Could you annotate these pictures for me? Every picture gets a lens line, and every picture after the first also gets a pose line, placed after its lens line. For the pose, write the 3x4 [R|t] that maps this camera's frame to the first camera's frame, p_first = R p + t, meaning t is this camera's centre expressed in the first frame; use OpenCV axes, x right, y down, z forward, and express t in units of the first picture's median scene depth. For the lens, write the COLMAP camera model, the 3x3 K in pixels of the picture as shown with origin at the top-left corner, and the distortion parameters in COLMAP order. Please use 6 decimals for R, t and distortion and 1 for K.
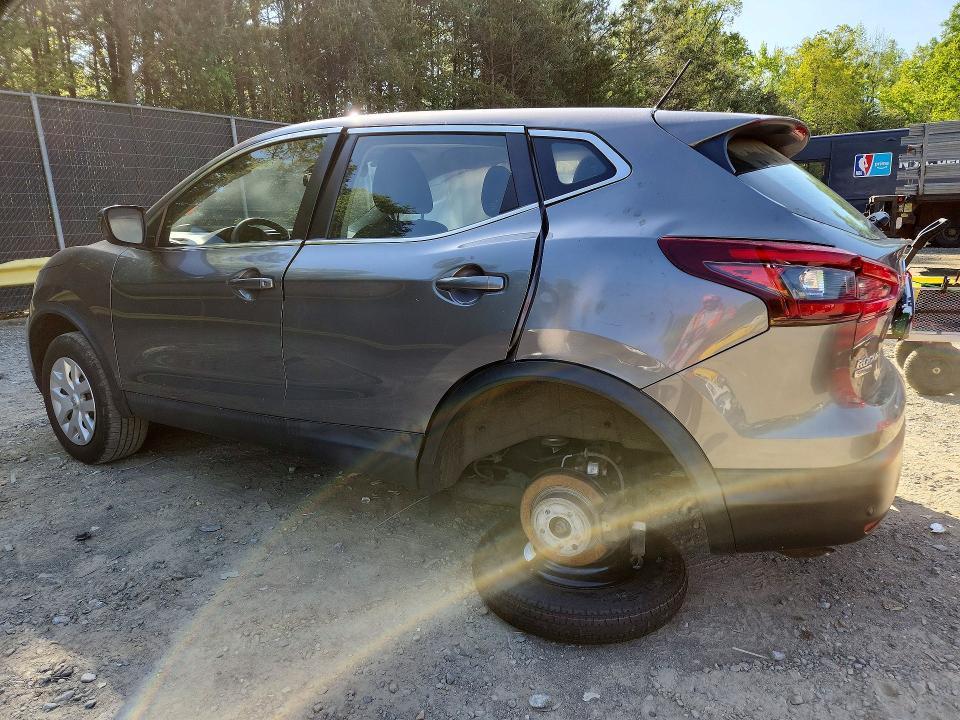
lens RADIAL K [[639.8, 0, 480.0], [0, 639.8, 360.0], [0, 0, 1]] dist [0.025014, -0.001042]
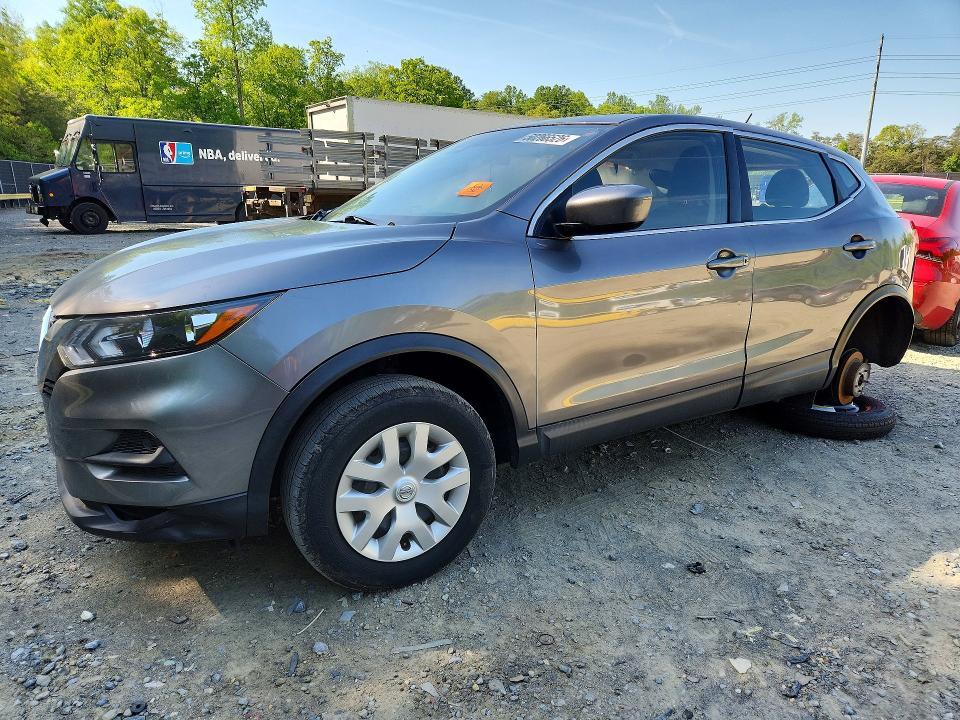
lens RADIAL K [[639.8, 0, 480.0], [0, 639.8, 360.0], [0, 0, 1]] dist [0.025014, -0.001042]
pose [[0.397027, -0.186721, 0.898613, -0.216812], [0.164158, 0.977746, 0.130635, -0.023583], [-0.903007, 0.095649, 0.418844, 0.131525]]
